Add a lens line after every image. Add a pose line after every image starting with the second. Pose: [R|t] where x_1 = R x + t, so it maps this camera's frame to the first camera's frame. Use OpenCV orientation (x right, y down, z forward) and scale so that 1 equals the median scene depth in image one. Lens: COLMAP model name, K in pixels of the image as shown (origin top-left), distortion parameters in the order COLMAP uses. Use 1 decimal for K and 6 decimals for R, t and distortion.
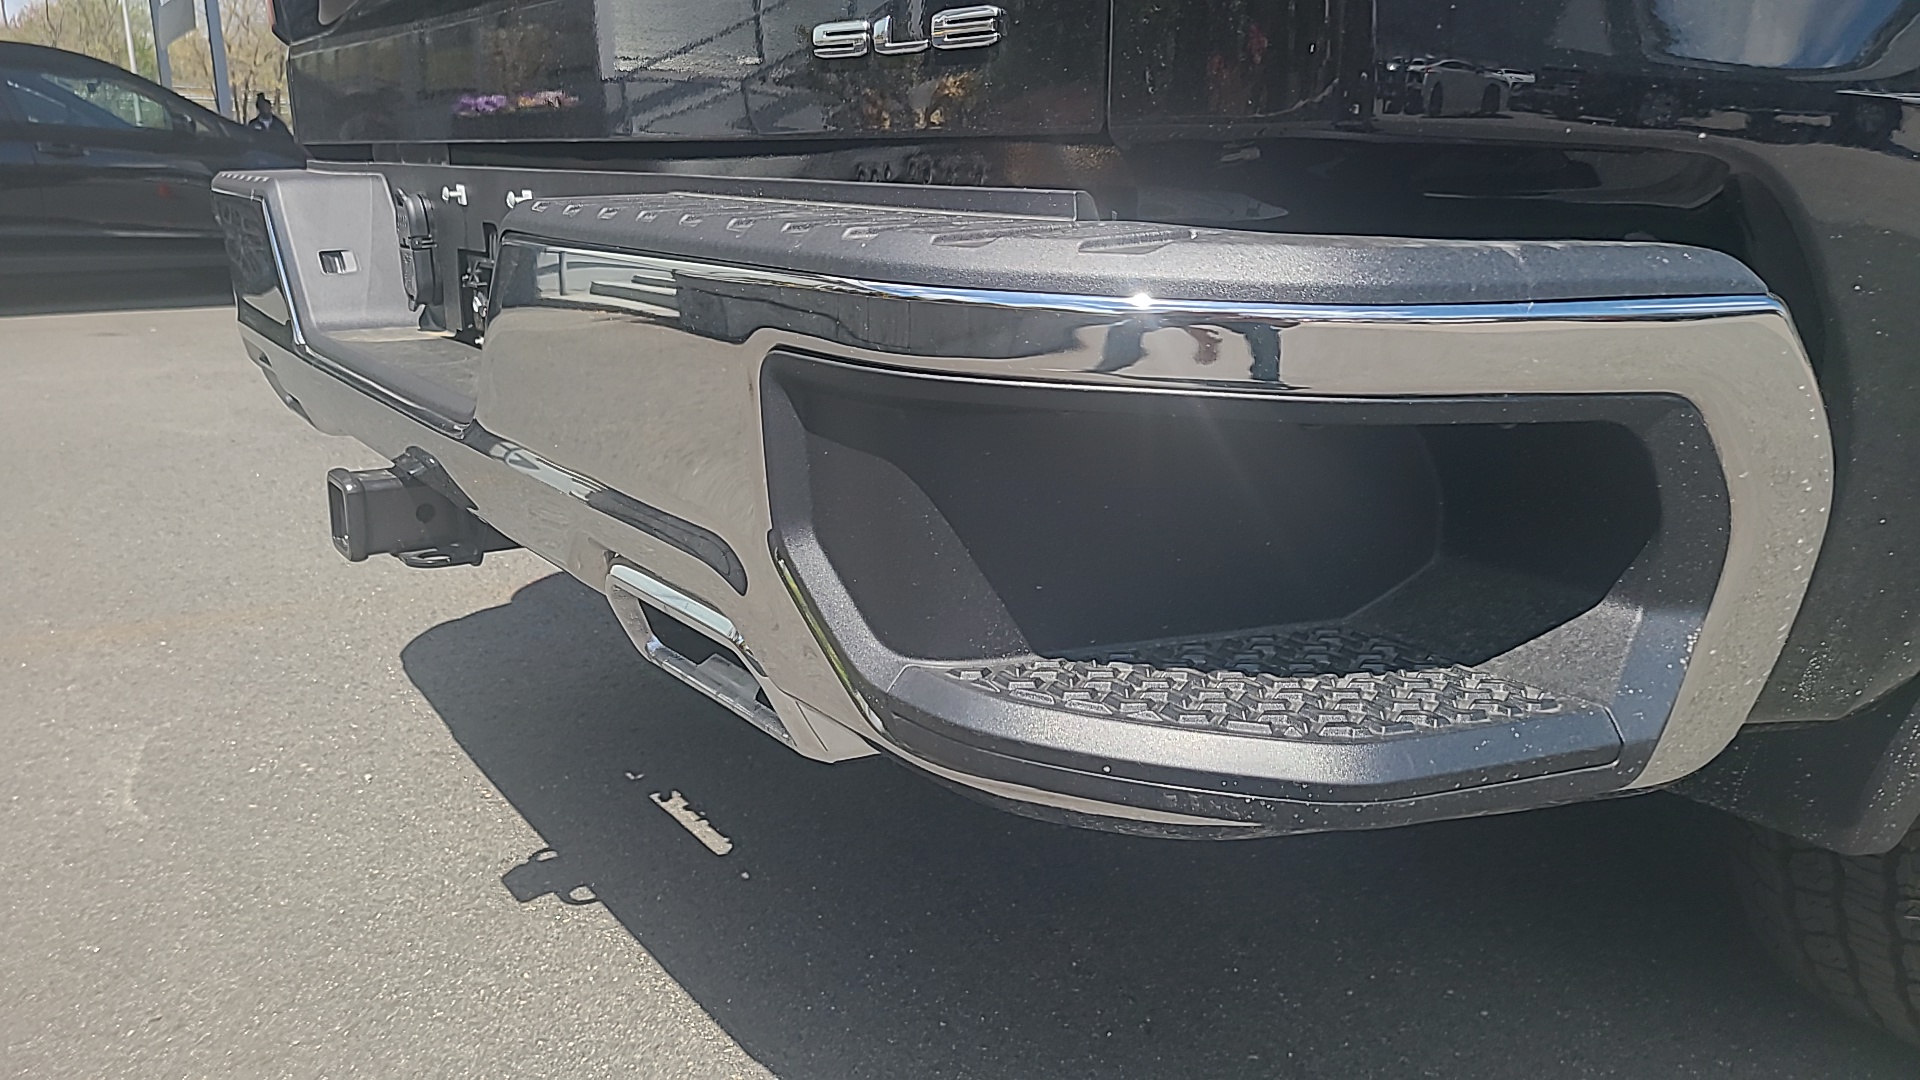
lens RADIAL K [[1444.9, 0, 961.0], [0, 1444.9, 529.9], [0, 0, 1]] dist [0.065789, -0.042862]
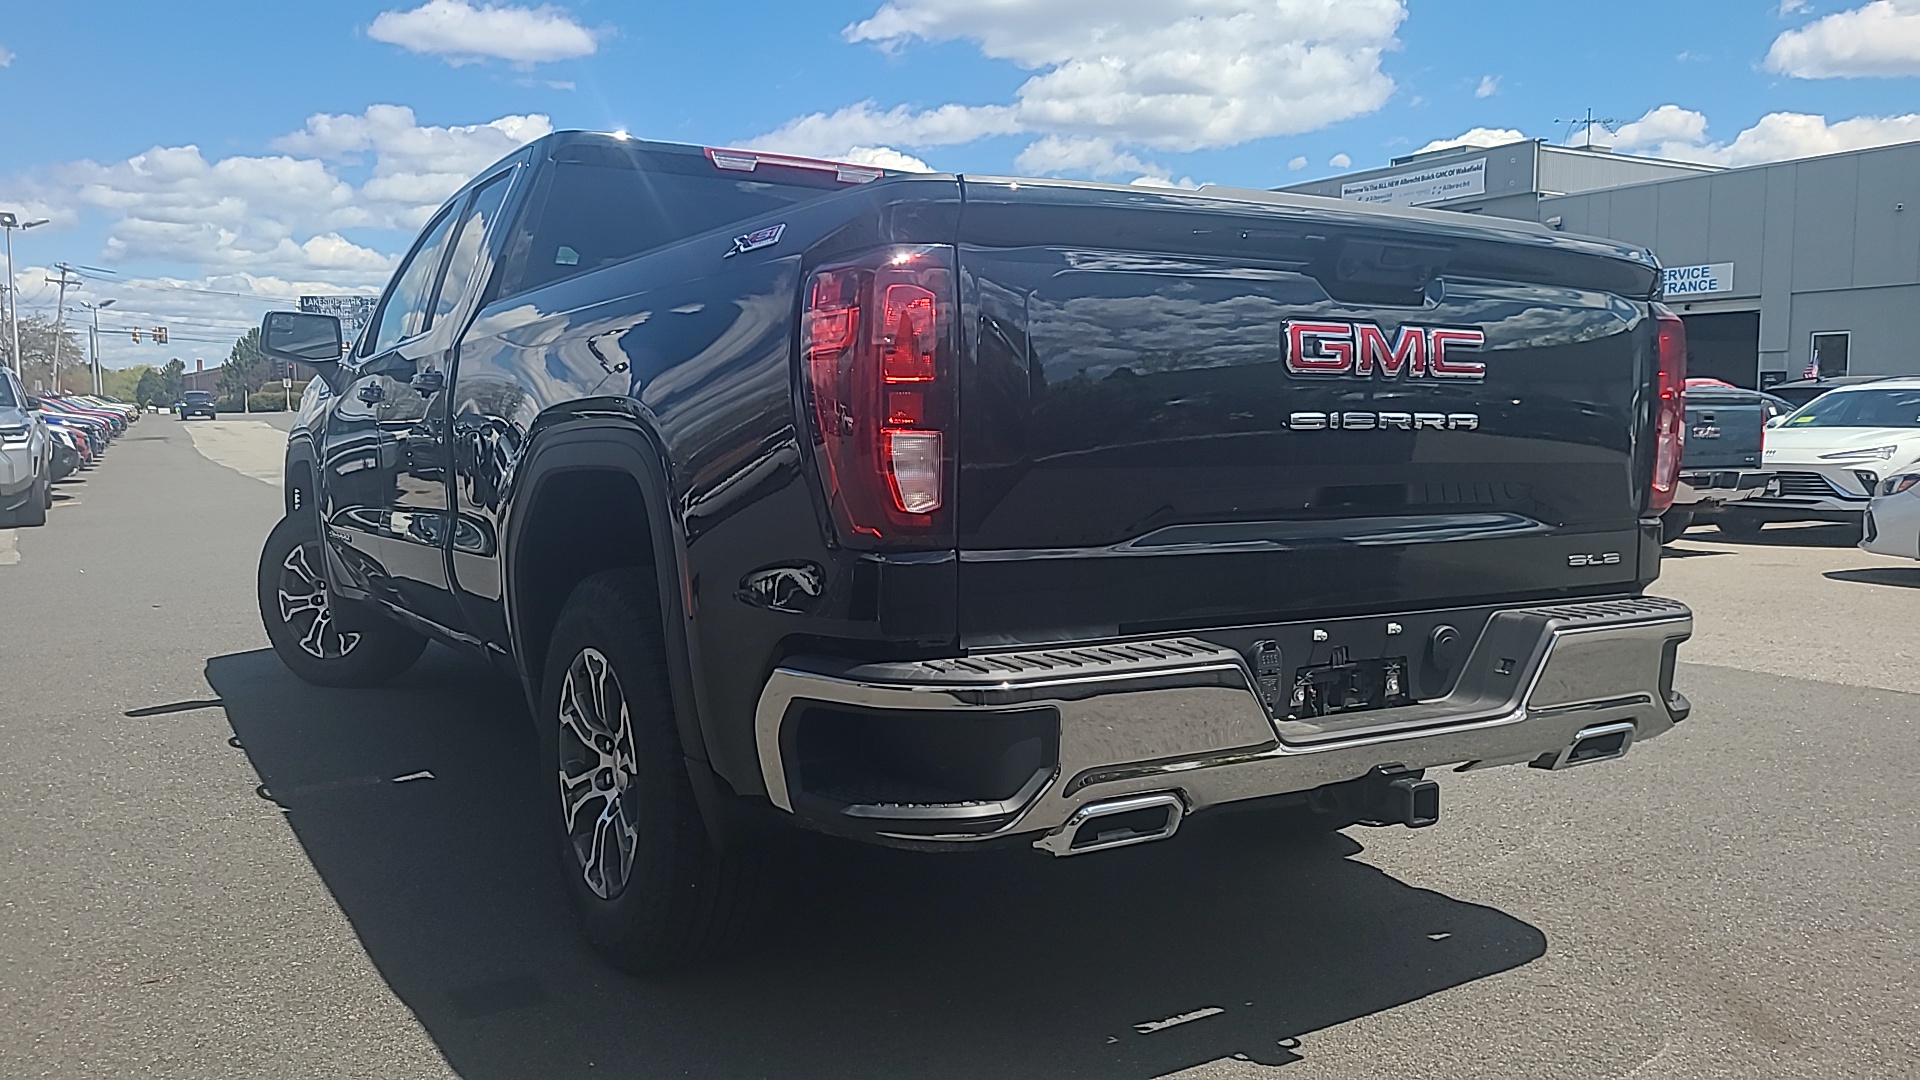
lens RADIAL K [[1444.9, 0, 919.7], [0, 1444.9, 527.6], [0, 0, 1]] dist [0.065789, -0.042862]
pose [[0.064071, -0.074074, 0.995192, -3.975898], [0.243422, 0.968279, 0.056400, -1.068629], [-0.967802, 0.238638, 0.080070, 2.386755]]
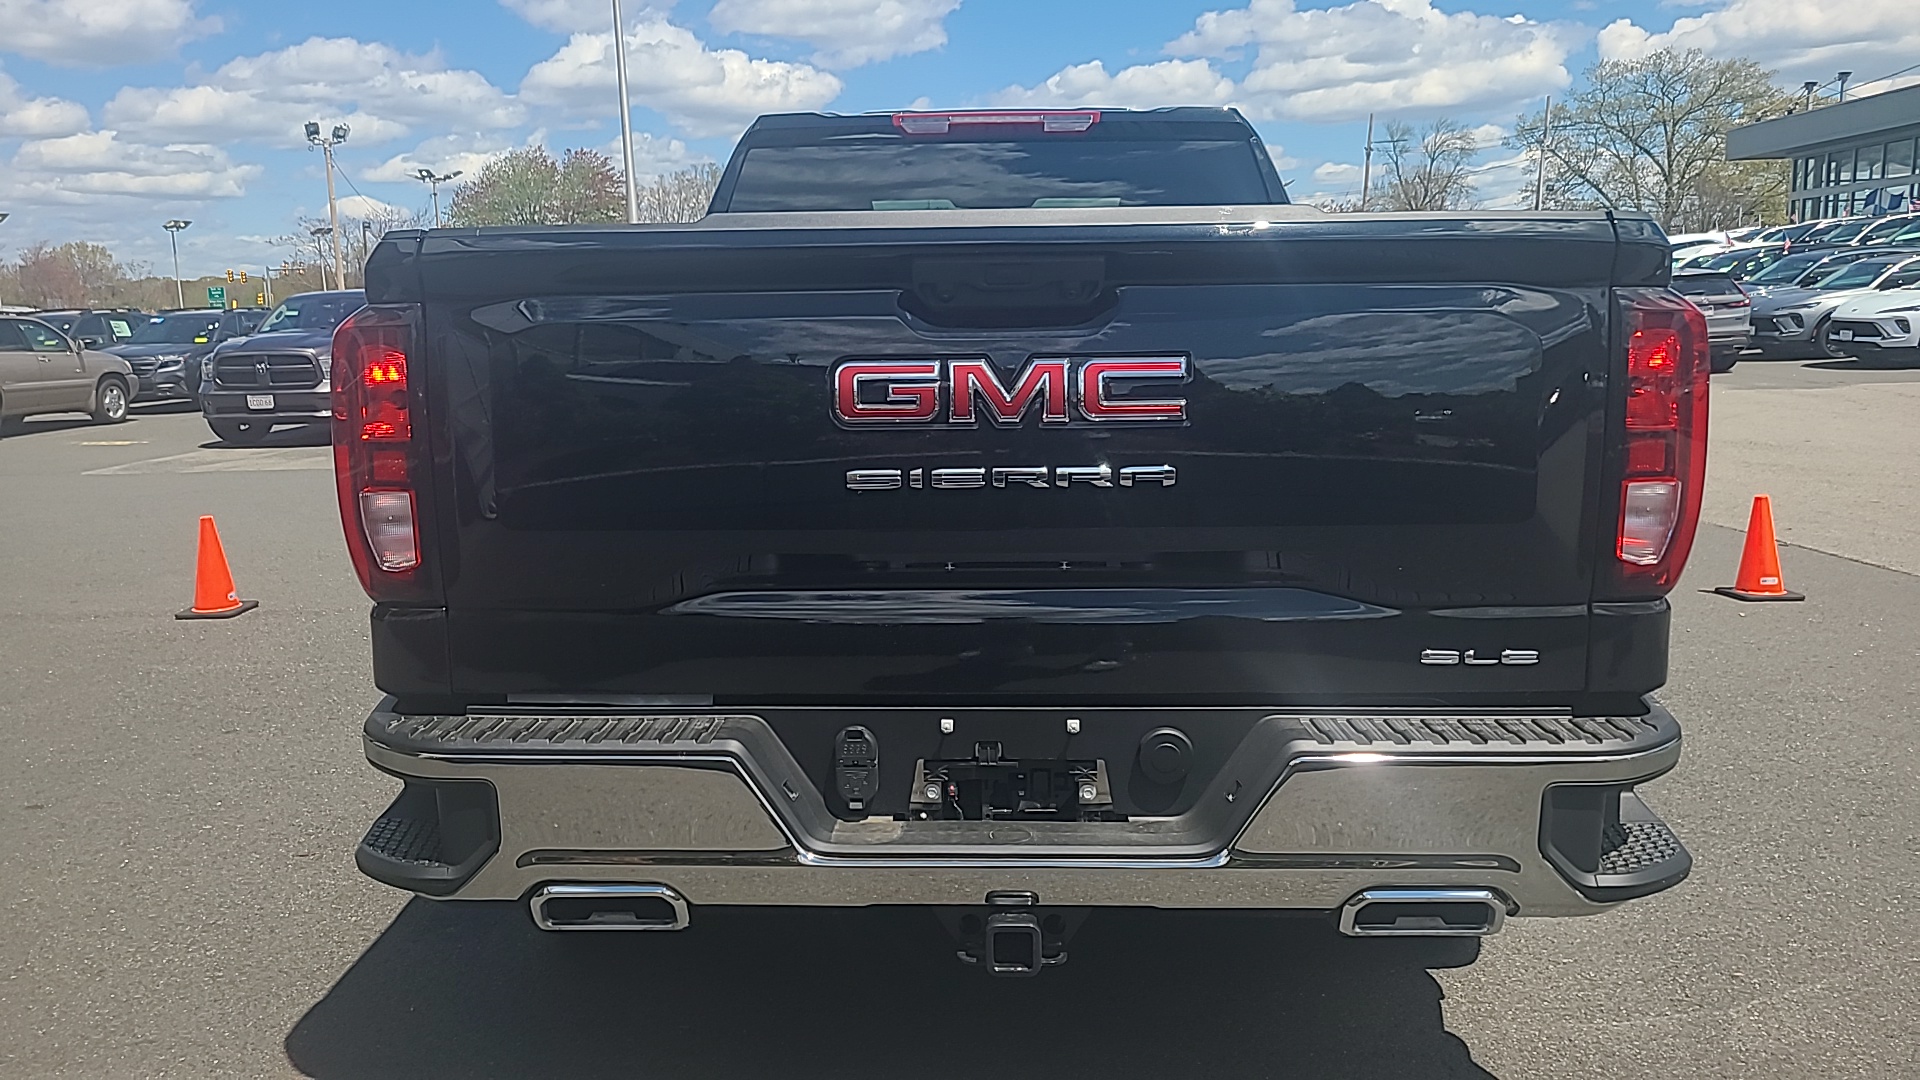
lens RADIAL K [[1444.9, 0, 928.3], [0, 1444.9, 530.9], [0, 0, 1]] dist [0.065789, -0.042862]
pose [[0.604257, -0.130859, 0.785971, -2.795387], [0.214798, 0.976655, -0.002531, -0.788752], [-0.767291, 0.170354, 0.618259, 0.063019]]
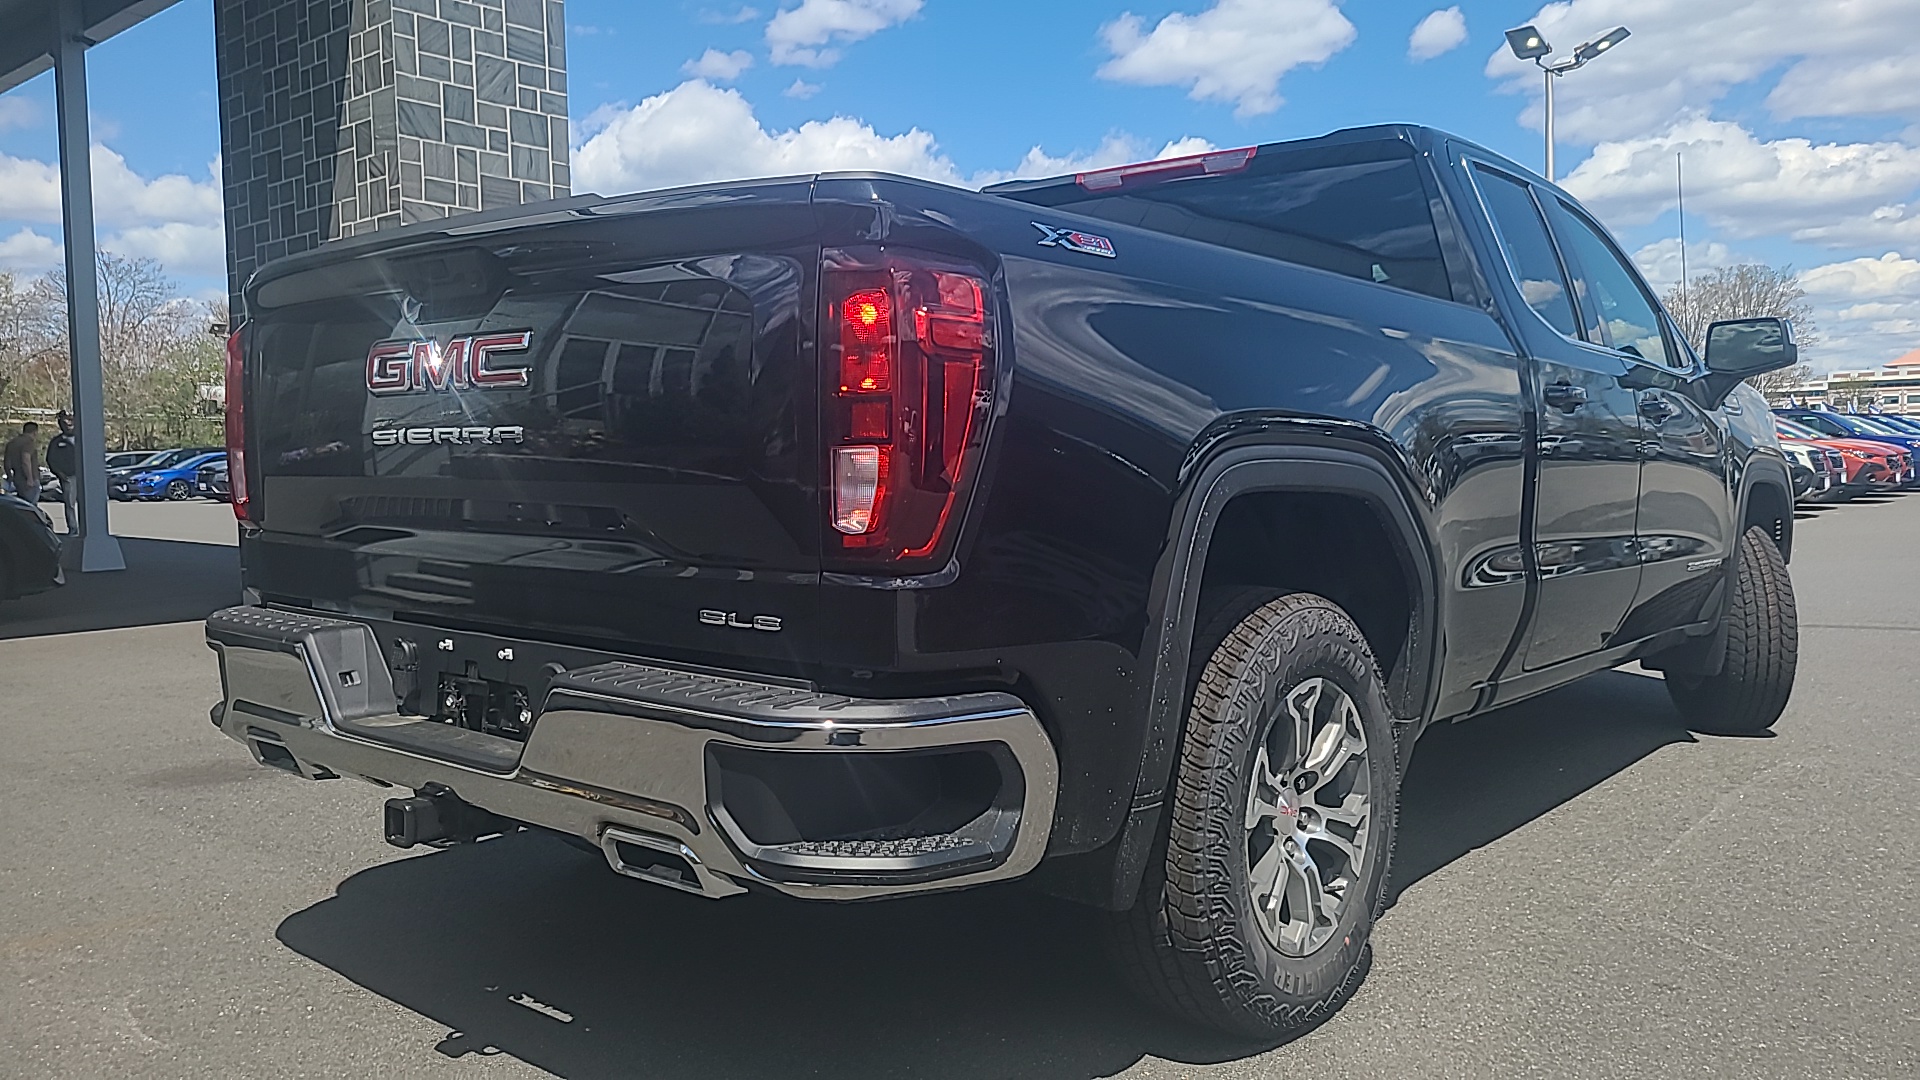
lens RADIAL K [[1444.9, 0, 932.7], [0, 1444.9, 517.7], [0, 0, 1]] dist [0.065789, -0.042862]
pose [[0.968919, -0.022229, 0.246379, -0.359261], [0.071299, 0.978785, -0.192086, 0.025004], [-0.236882, 0.203683, 0.949948, -1.751117]]
